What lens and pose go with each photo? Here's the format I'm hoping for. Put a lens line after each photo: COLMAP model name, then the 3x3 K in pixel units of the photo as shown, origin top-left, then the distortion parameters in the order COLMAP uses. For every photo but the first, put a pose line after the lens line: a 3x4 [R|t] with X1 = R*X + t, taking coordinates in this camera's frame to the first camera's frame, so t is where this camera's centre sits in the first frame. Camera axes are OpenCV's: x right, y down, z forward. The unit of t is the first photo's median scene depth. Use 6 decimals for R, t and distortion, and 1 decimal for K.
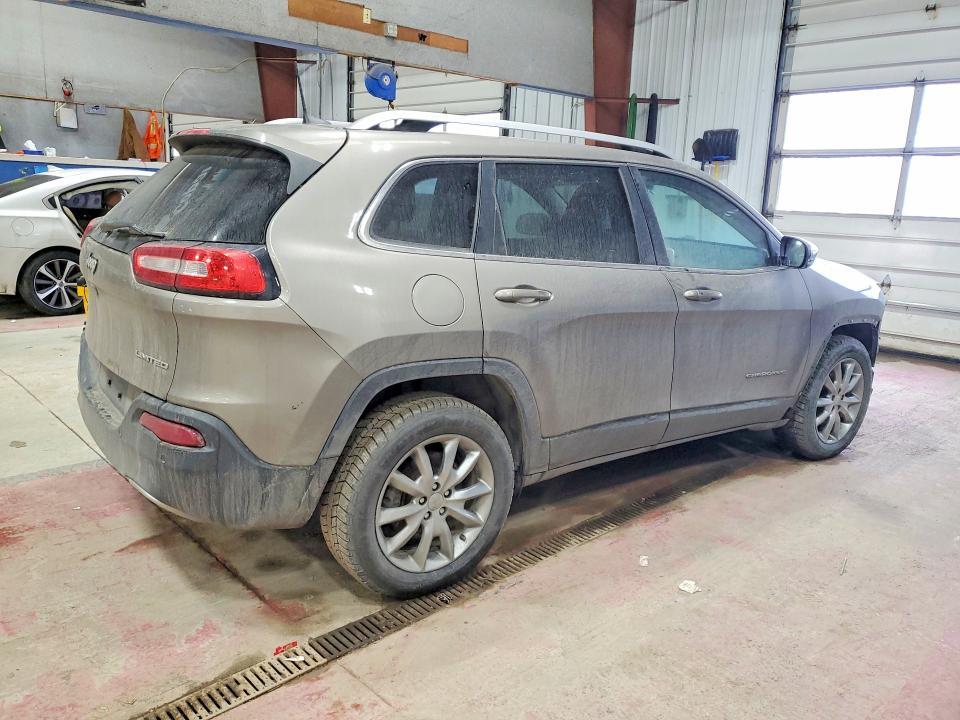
lens RADIAL K [[817.1, 0, 473.0], [0, 817.1, 359.0], [0, 0, 1]] dist [0.027926, 0.002199]
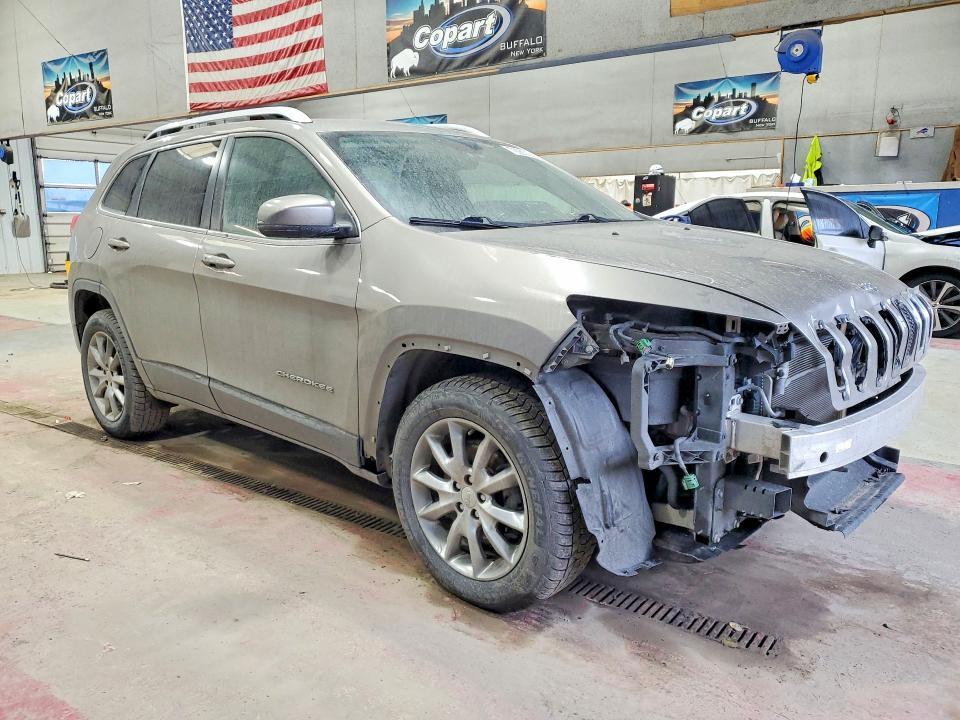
lens RADIAL K [[817.1, 0, 474.9], [0, 817.1, 364.7], [0, 0, 1]] dist [0.027926, 0.002199]
pose [[0.086633, 0.125046, -0.988361, 1.140849], [-0.196338, 0.974777, 0.106118, -0.109413], [0.976702, 0.184859, 0.108999, 1.100315]]
